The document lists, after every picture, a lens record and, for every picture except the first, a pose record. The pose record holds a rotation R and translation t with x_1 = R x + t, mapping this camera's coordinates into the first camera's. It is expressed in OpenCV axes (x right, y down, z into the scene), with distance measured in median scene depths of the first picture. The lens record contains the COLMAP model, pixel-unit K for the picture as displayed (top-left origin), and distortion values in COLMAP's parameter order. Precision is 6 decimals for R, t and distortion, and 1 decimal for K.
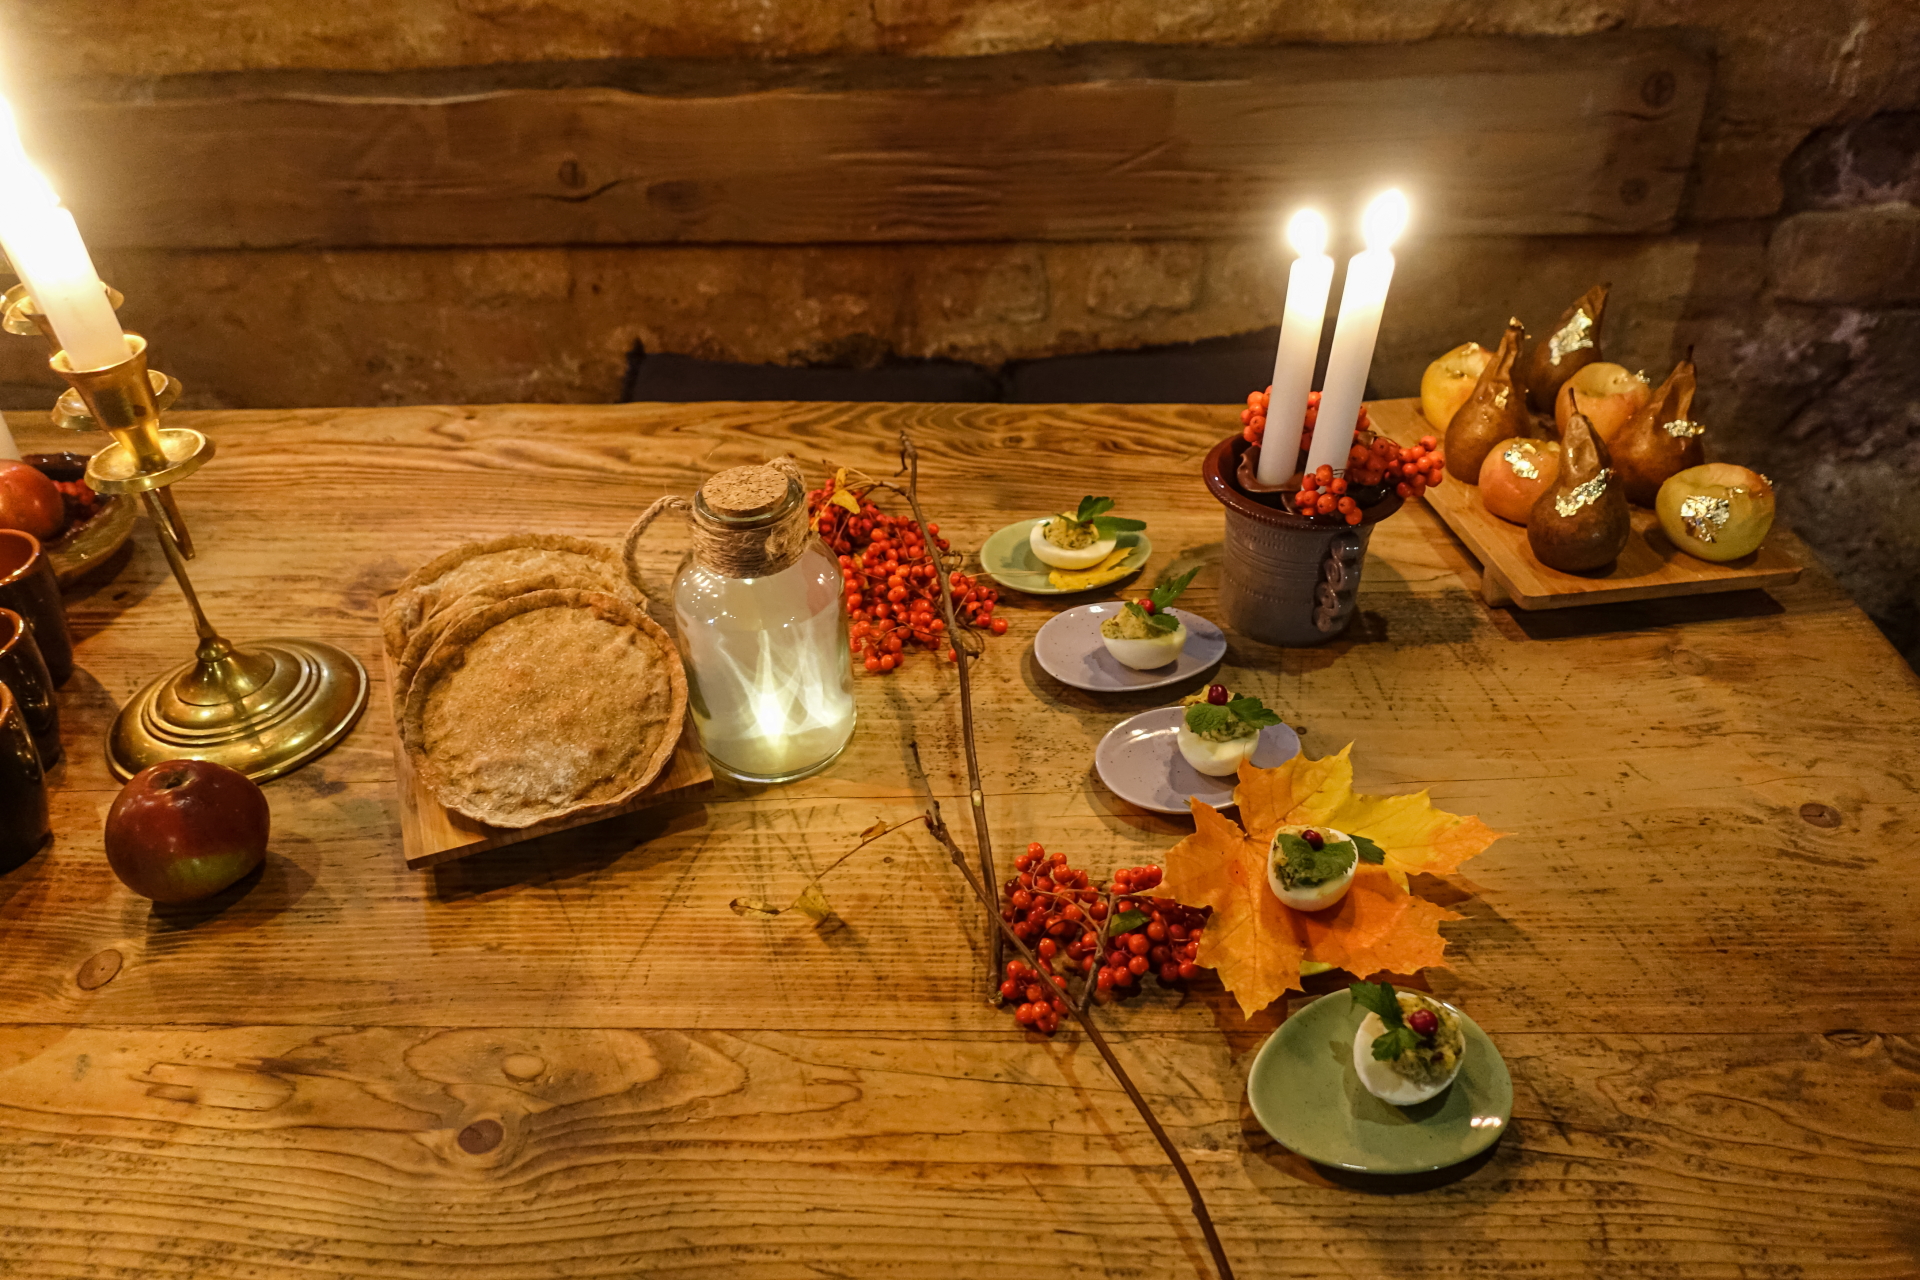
lens RADIAL K [[1338.6, 0, 977.7], [0, 1338.6, 673.8], [0, 0, 1]] dist [-0.009290, -0.001550]
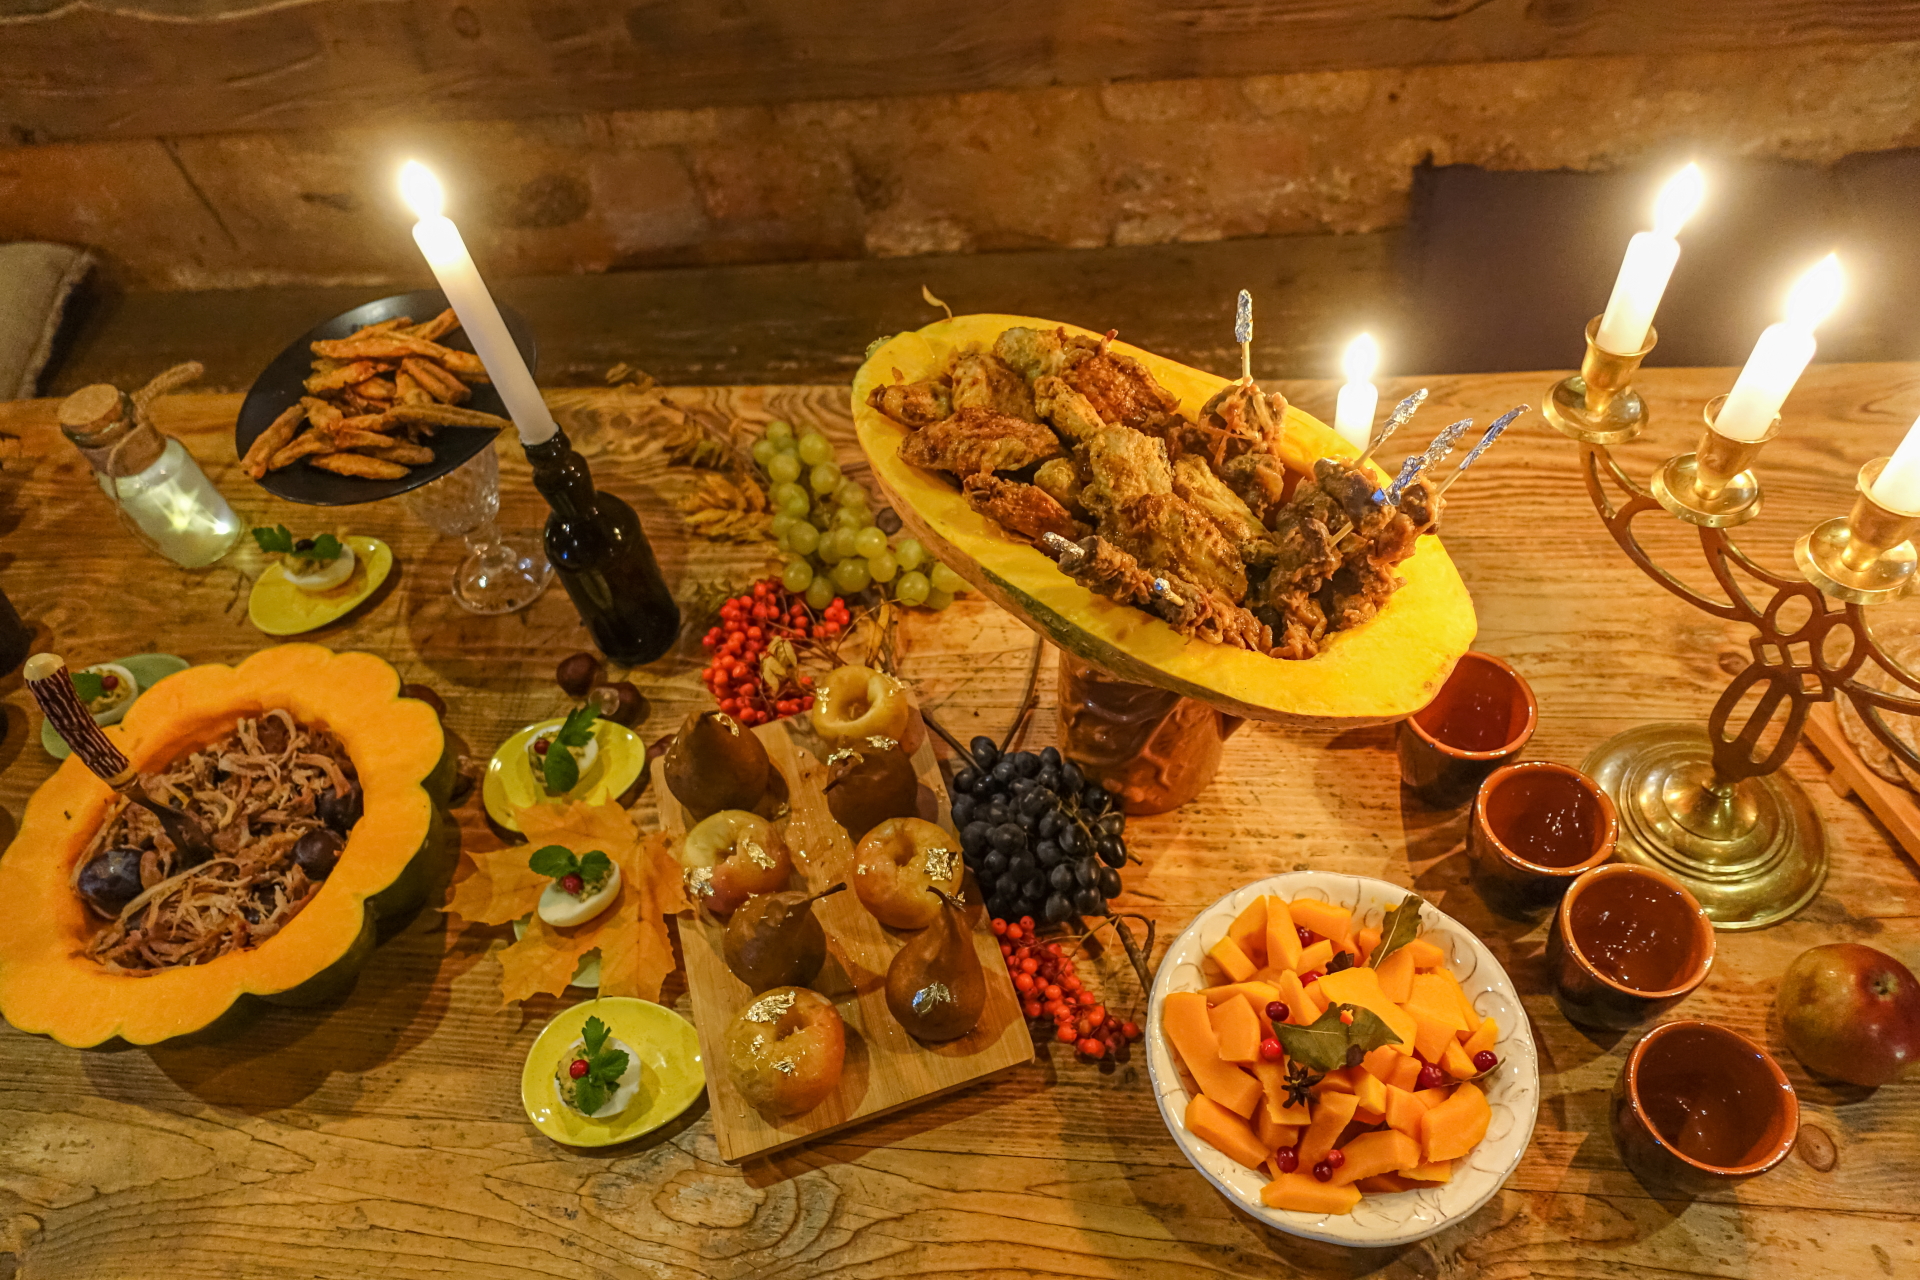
lens RADIAL K [[1338.6, 0, 959.7], [0, 1338.6, 639.9], [0, 0, 1]] dist [-0.009290, -0.001550]
pose [[0.990297, 0.005379, -0.138860, -0.458754], [0.032404, 0.962766, 0.268388, -0.189290], [0.135133, -0.270283, 0.953250, -0.010712]]
